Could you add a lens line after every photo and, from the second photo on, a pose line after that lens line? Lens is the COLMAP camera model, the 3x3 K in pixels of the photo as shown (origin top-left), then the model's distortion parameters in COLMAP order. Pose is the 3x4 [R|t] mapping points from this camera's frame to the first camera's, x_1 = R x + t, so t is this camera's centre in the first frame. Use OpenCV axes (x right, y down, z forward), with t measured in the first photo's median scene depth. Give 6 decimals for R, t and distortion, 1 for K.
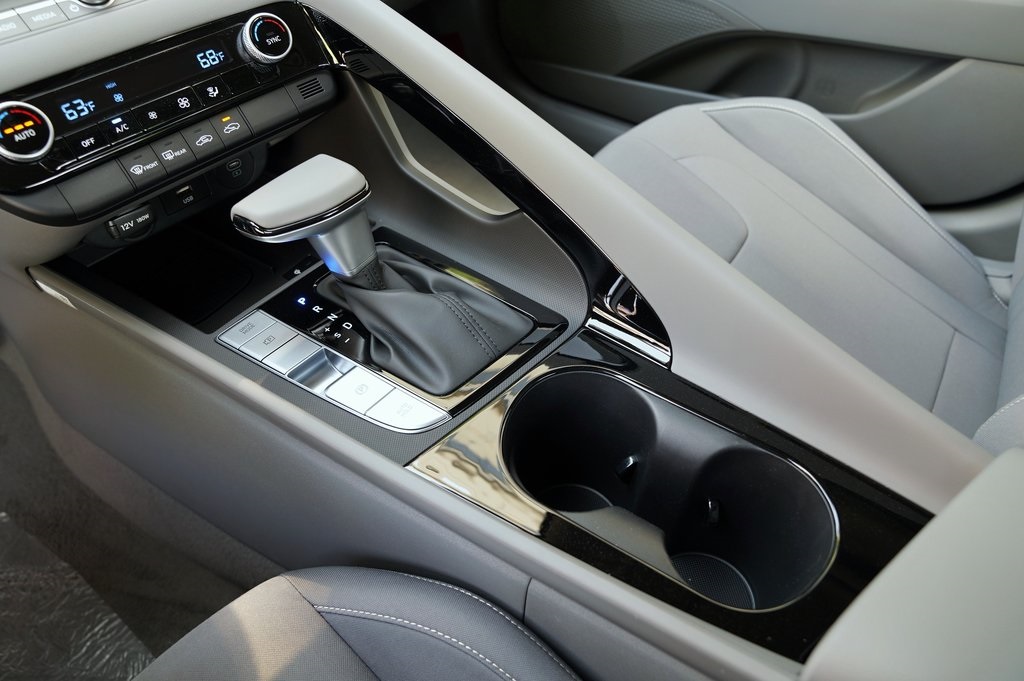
lens RADIAL K [[705.9, 0, 515.7], [0, 705.9, 336.5], [0, 0, 1]] dist [-0.128654, 0.087907]
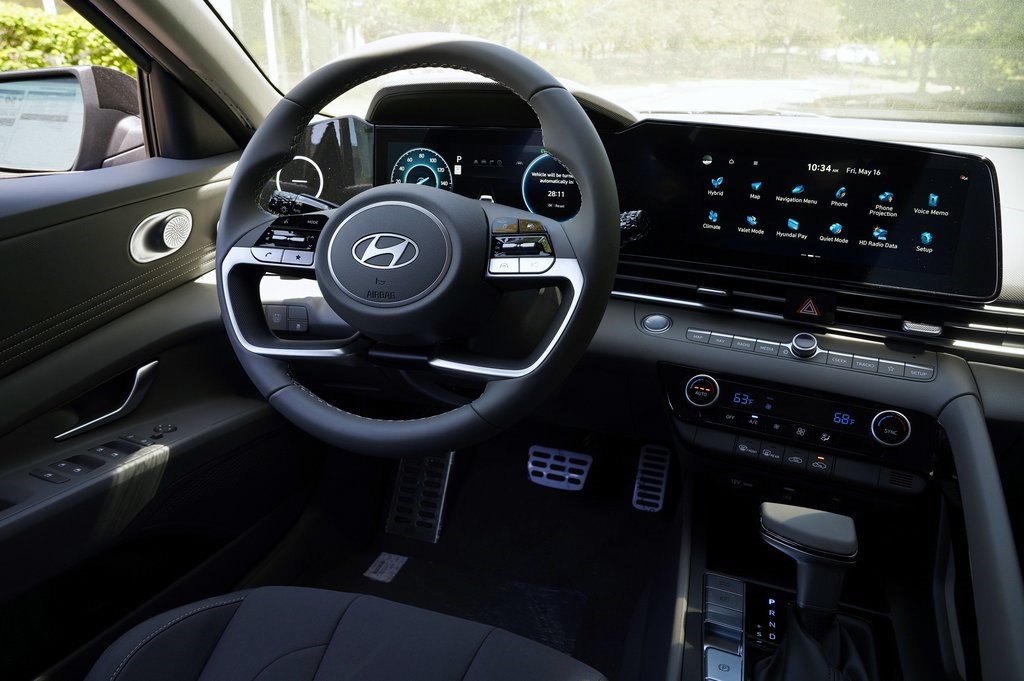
lens RADIAL K [[705.9, 0, 515.7], [0, 705.9, 336.5], [0, 0, 1]] dist [-0.128654, 0.087907]
pose [[0.268436, 0.320706, -0.908344, 0.565897], [-0.711245, 0.701936, 0.037641, -0.113976], [0.649671, 0.635951, 0.416526, -0.093102]]
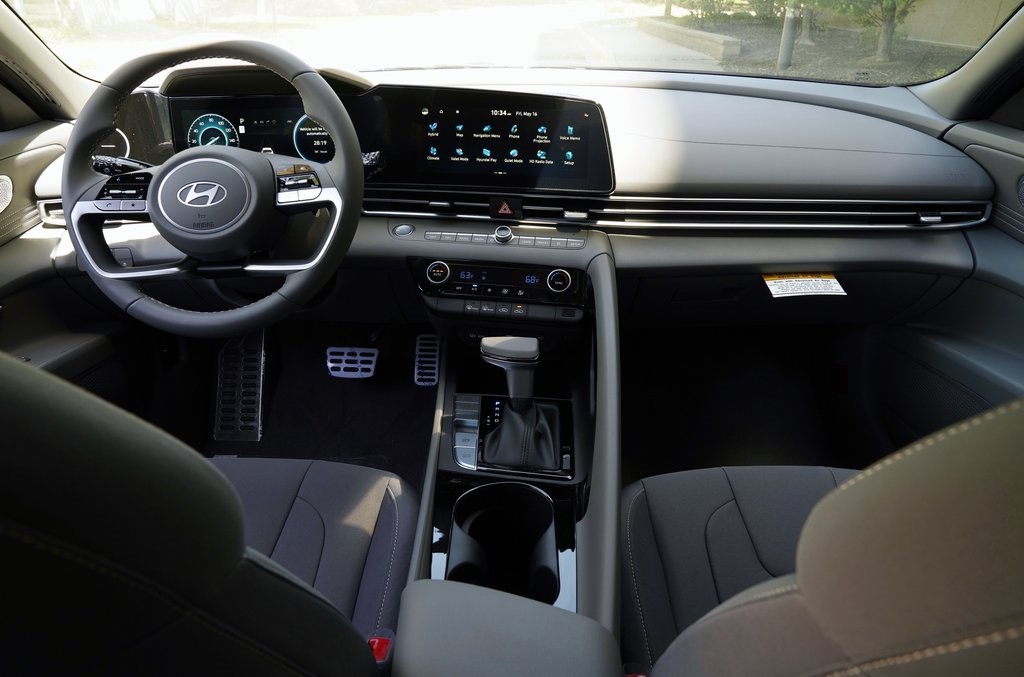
lens RADIAL K [[707.2, 0, 510.8], [0, 707.2, 335.3], [0, 0, 1]] dist [-0.132456, 0.094820]
pose [[0.545880, 0.345350, -0.763380, 1.195764], [-0.613840, 0.784967, -0.083831, -0.063218], [0.570277, 0.514354, 0.640487, -0.305215]]
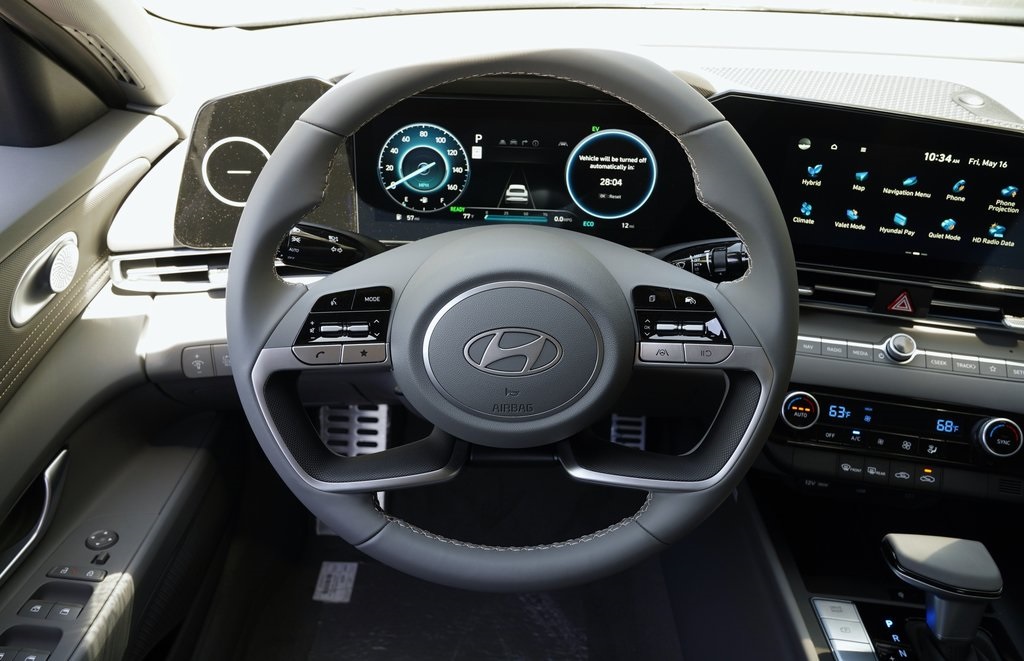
lens RADIAL K [[834.8, 0, 513.5], [0, 834.8, 326.1], [0, 0, 1]] dist [-0.093011, 0.110247]
pose [[0.540055, 0.455499, -0.707716, 0.115216], [-0.639556, 0.768715, 0.006716, -0.044708], [0.547090, 0.448997, 0.706466, -0.617058]]
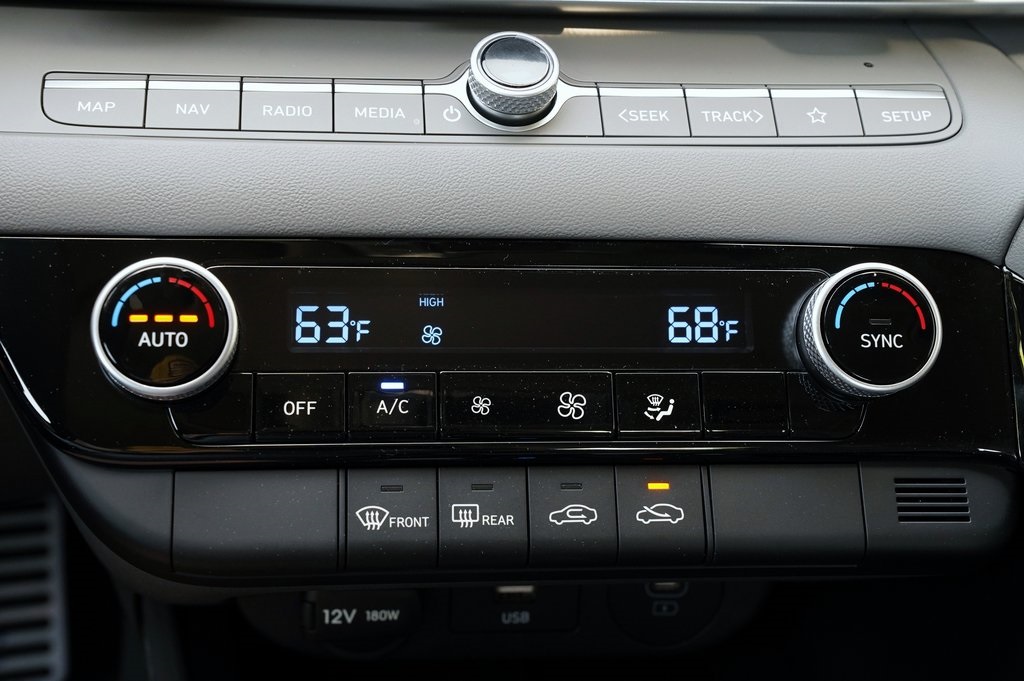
lens RADIAL K [[1463.7, 0, 512.0], [0, 1463.7, 340.5], [0, 0, 1]] dist [0.105831, -0.008238]
pose [[0.748626, 0.313069, -0.584420, -0.058299], [-0.510999, 0.834097, -0.207757, -0.186322], [0.422420, 0.454170, 0.784404, 0.340234]]
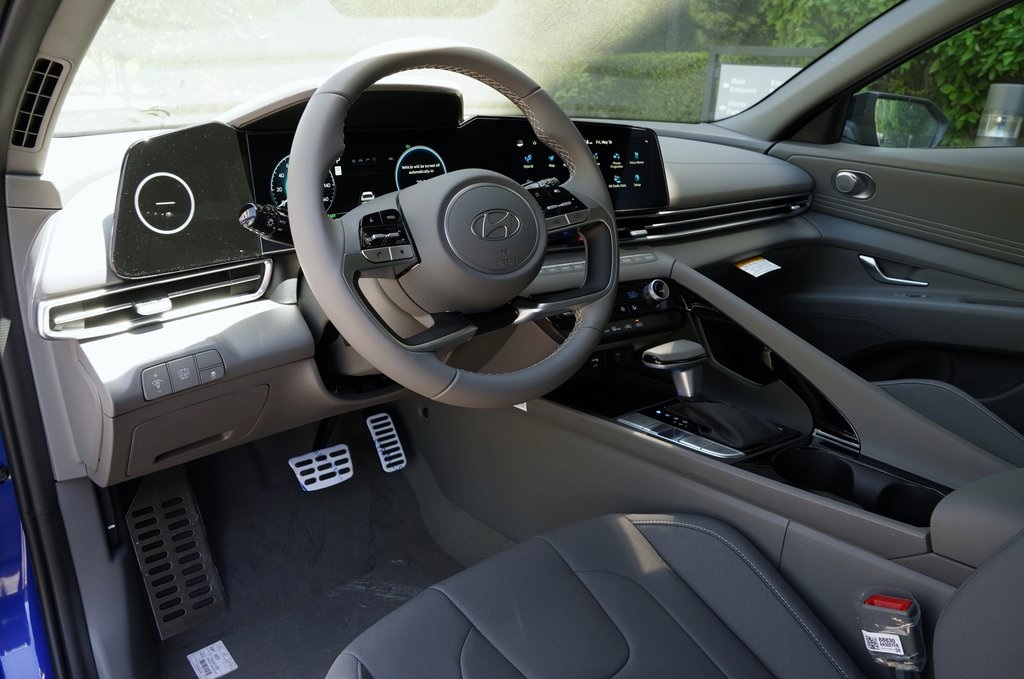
lens RADIAL K [[707.2, 0, 510.8], [0, 707.2, 336.3], [0, 0, 1]] dist [-0.132456, 0.094820]
pose [[0.963007, 0.079383, -0.257519, -0.238486], [-0.196128, 0.861818, -0.467764, 0.832201], [0.184802, 0.500966, 0.845506, -0.901089]]
